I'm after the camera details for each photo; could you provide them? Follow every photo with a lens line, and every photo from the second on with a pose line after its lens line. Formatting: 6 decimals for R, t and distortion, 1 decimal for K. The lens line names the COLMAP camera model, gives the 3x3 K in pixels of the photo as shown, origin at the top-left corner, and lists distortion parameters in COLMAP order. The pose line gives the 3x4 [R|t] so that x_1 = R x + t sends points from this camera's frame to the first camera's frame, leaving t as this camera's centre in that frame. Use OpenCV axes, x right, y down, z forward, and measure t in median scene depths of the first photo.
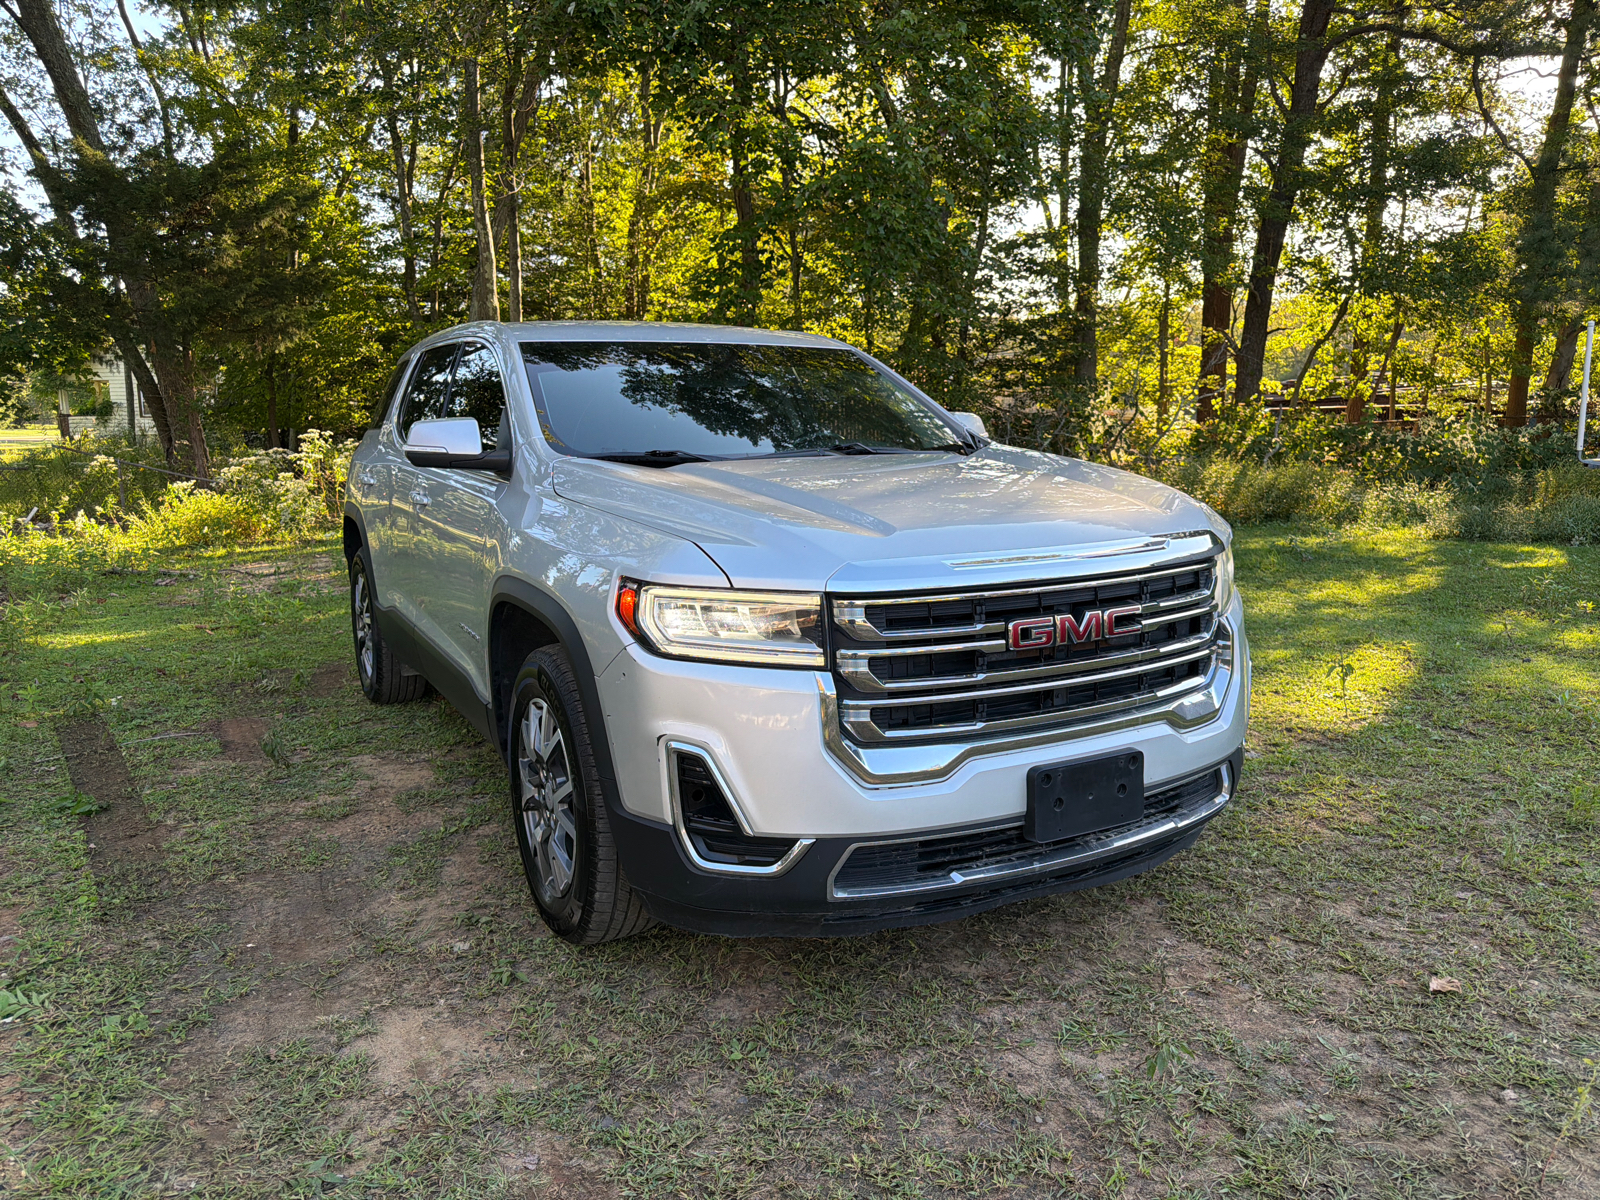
lens RADIAL K [[1175.6, 0, 794.2], [0, 1175.6, 587.6], [0, 0, 1]] dist [0.028136, -0.023958]
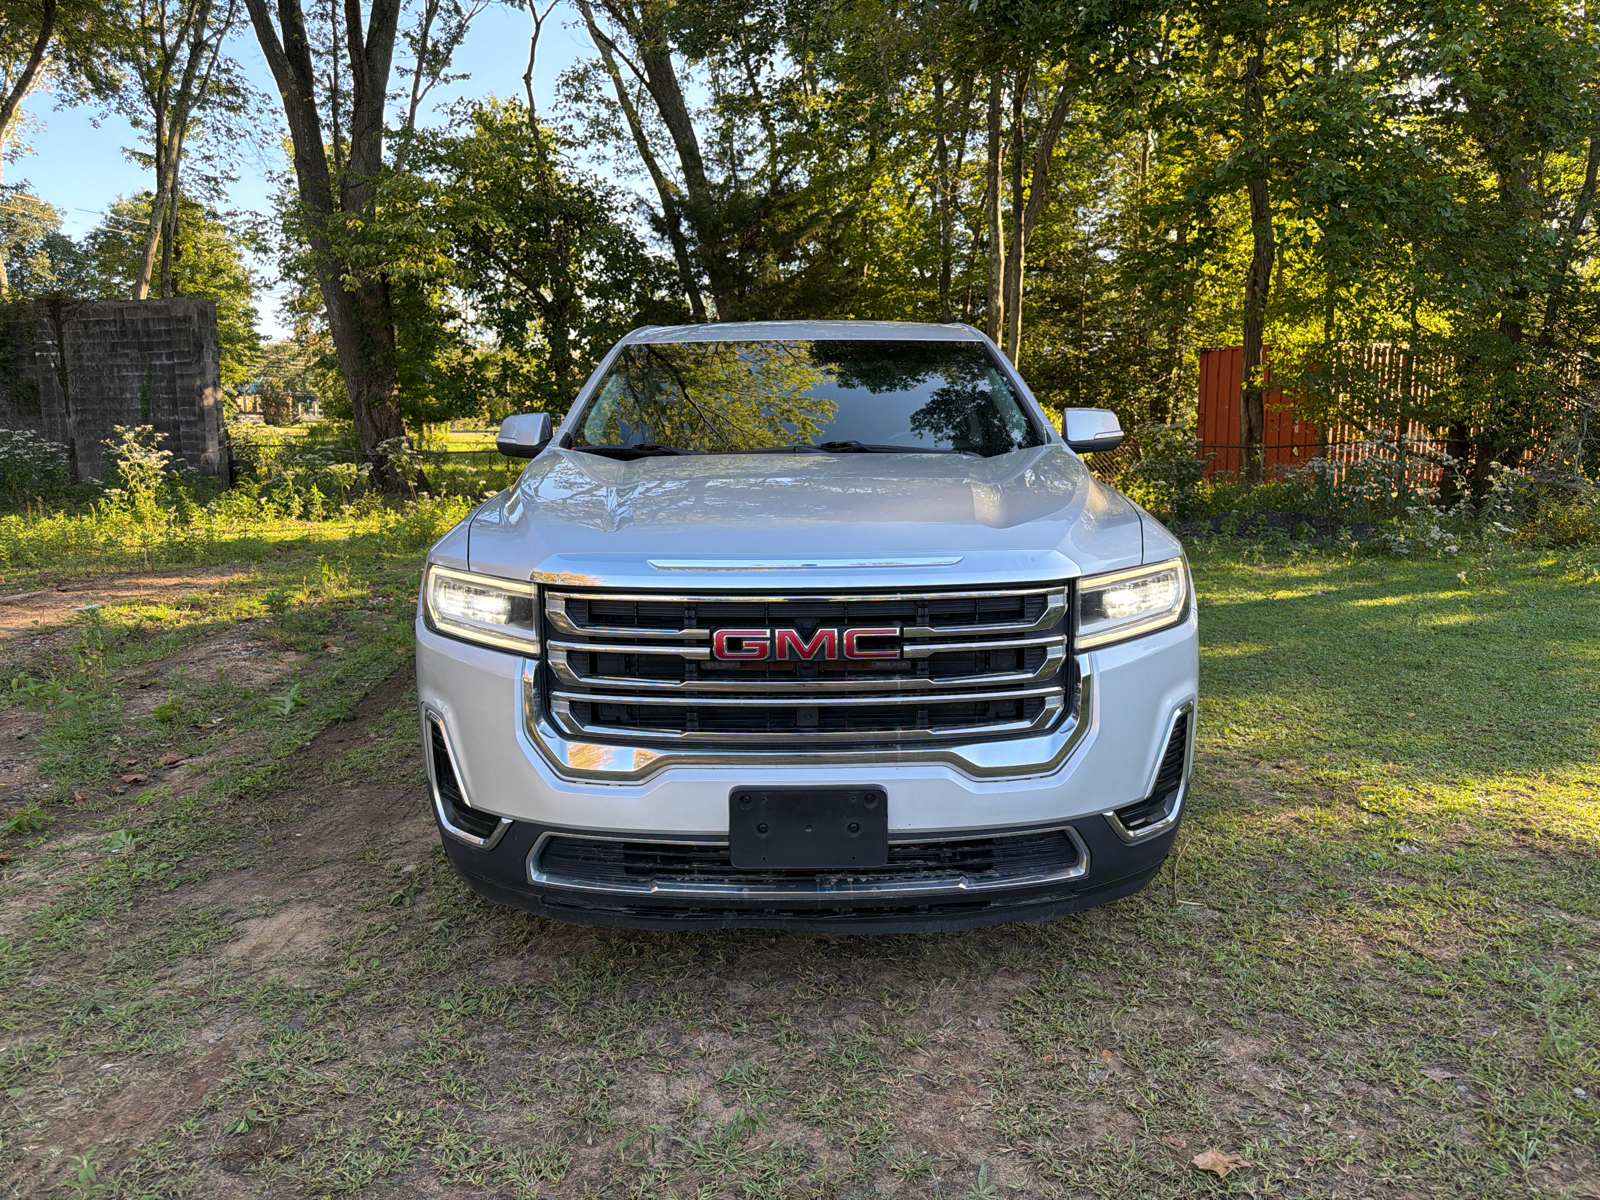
lens RADIAL K [[1111.1, 0, 797.9], [0, 1111.1, 600.6], [0, 0, 1]] dist [0.041596, -0.052687]
pose [[0.878735, 0.087326, -0.469254, 0.630127], [-0.075780, 0.996176, 0.043476, -0.036525], [0.471256, -0.002644, 0.881992, 0.235112]]
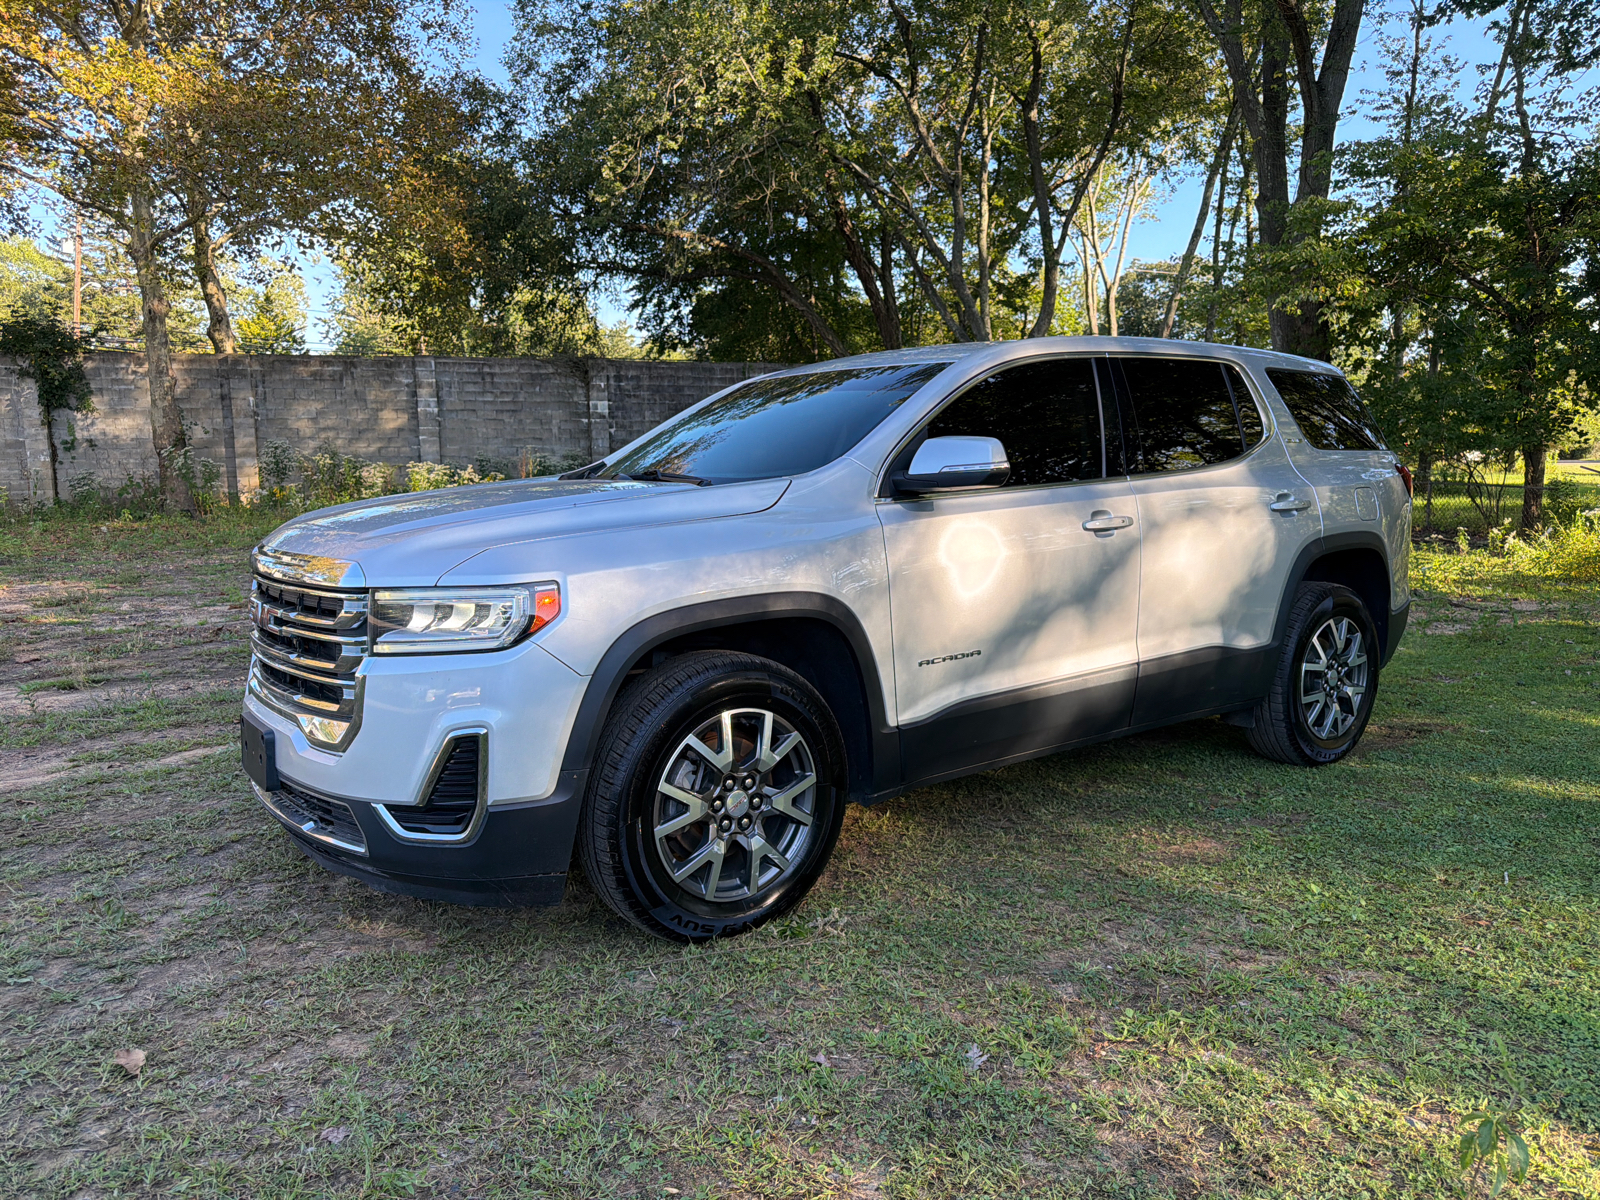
lens RADIAL K [[1111.1, 0, 806.7], [0, 1111.1, 607.9], [0, 0, 1]] dist [0.041596, -0.052687]
pose [[0.158331, 0.144823, -0.976707, 1.462217], [-0.132196, 0.983388, 0.124384, -0.194416], [0.978496, 0.109423, 0.174846, 1.343154]]
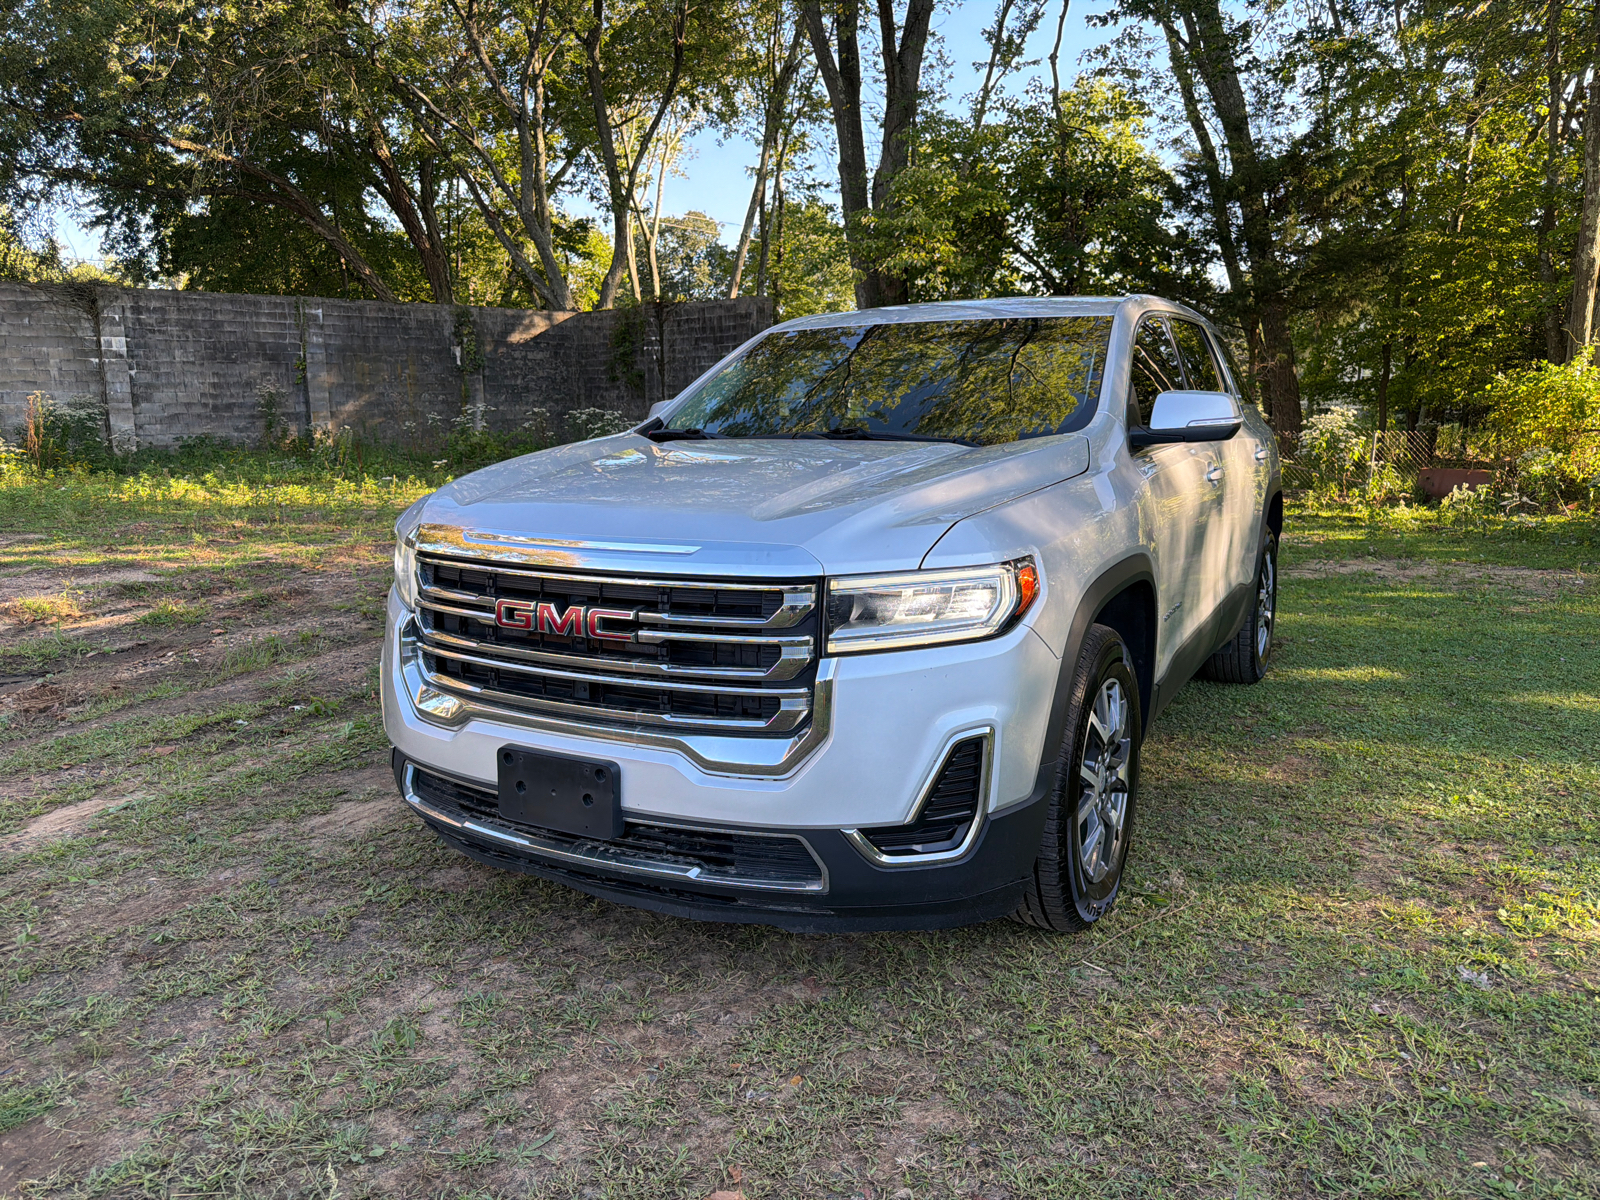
lens RADIAL K [[1111.1, 0, 804.5], [0, 1111.1, 598.3], [0, 0, 1]] dist [0.041596, -0.052687]
pose [[0.544055, 0.156071, -0.824406, 1.094289], [-0.120114, 0.986915, 0.107569, -0.105651], [0.830407, 0.040499, 0.555683, 0.651037]]
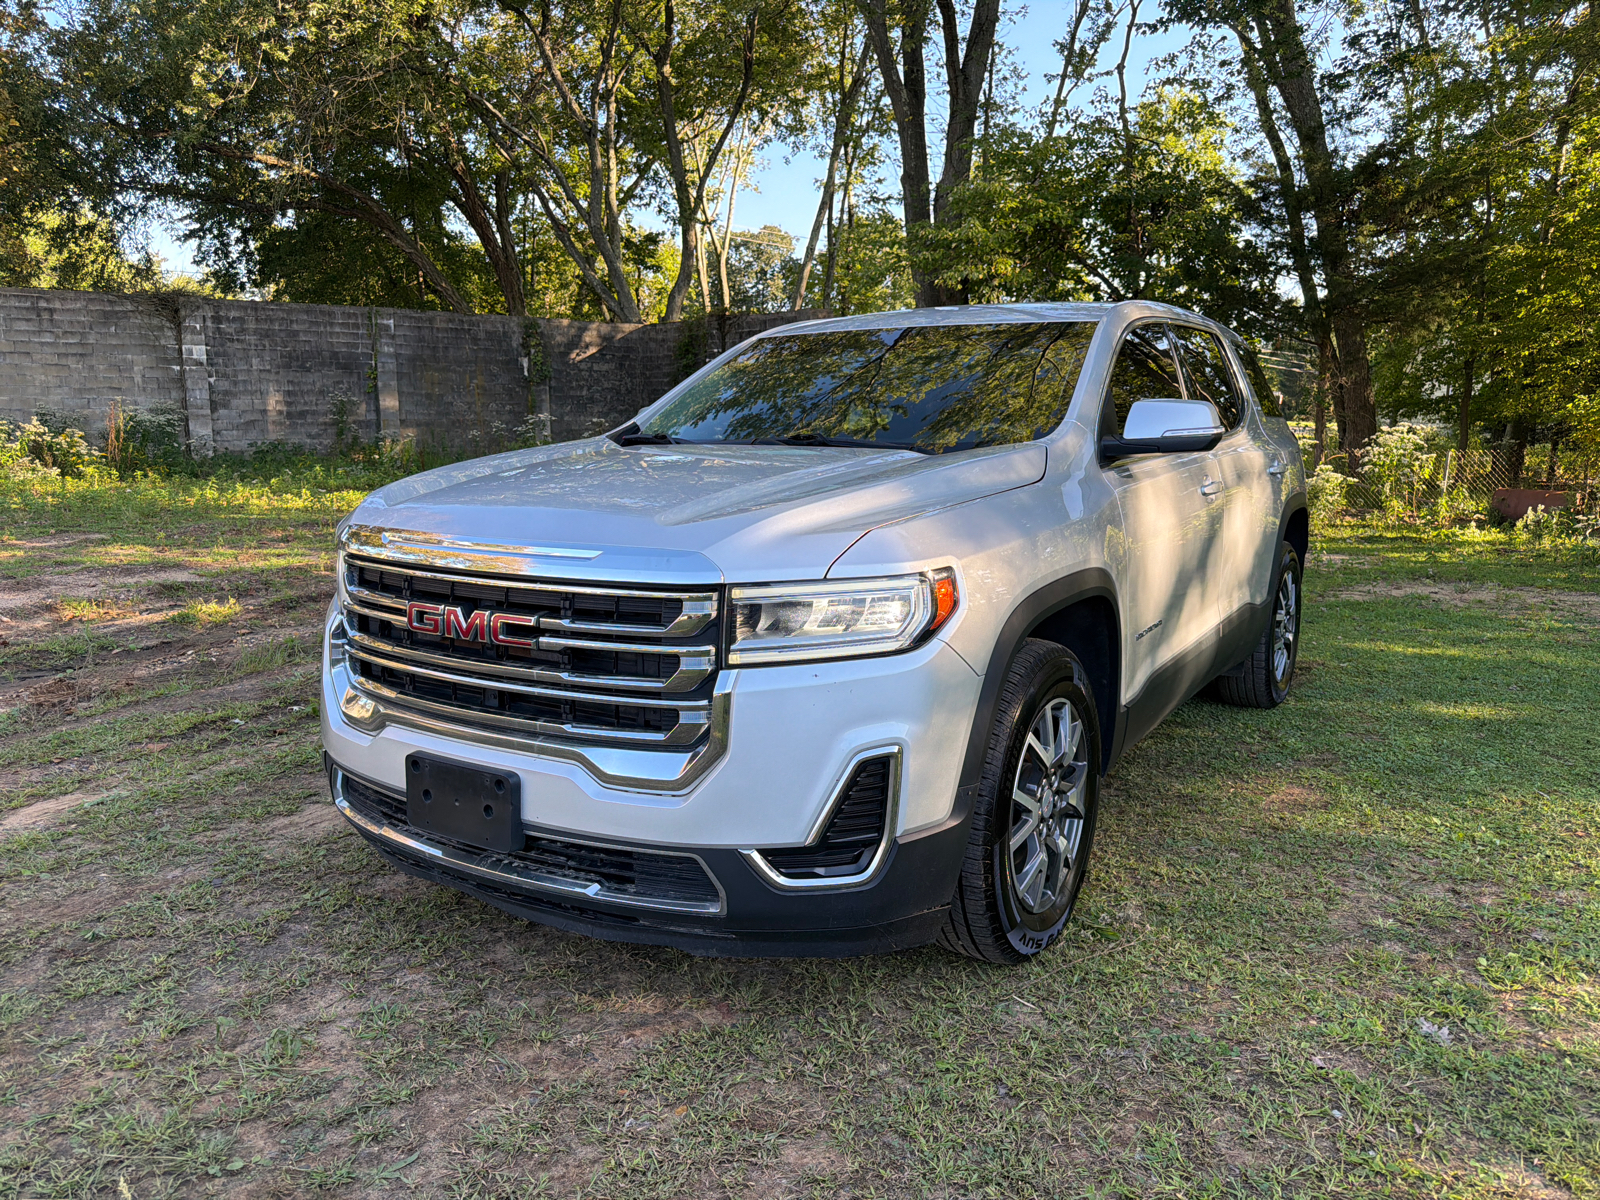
lens RADIAL K [[1111.1, 0, 804.2], [0, 1111.1, 601.8], [0, 0, 1]] dist [0.041596, -0.052687]
pose [[0.490314, 0.159169, -0.856888, 1.128166], [-0.132944, 0.985335, 0.106957, -0.114862], [0.861347, 0.061476, 0.504284, 0.773672]]
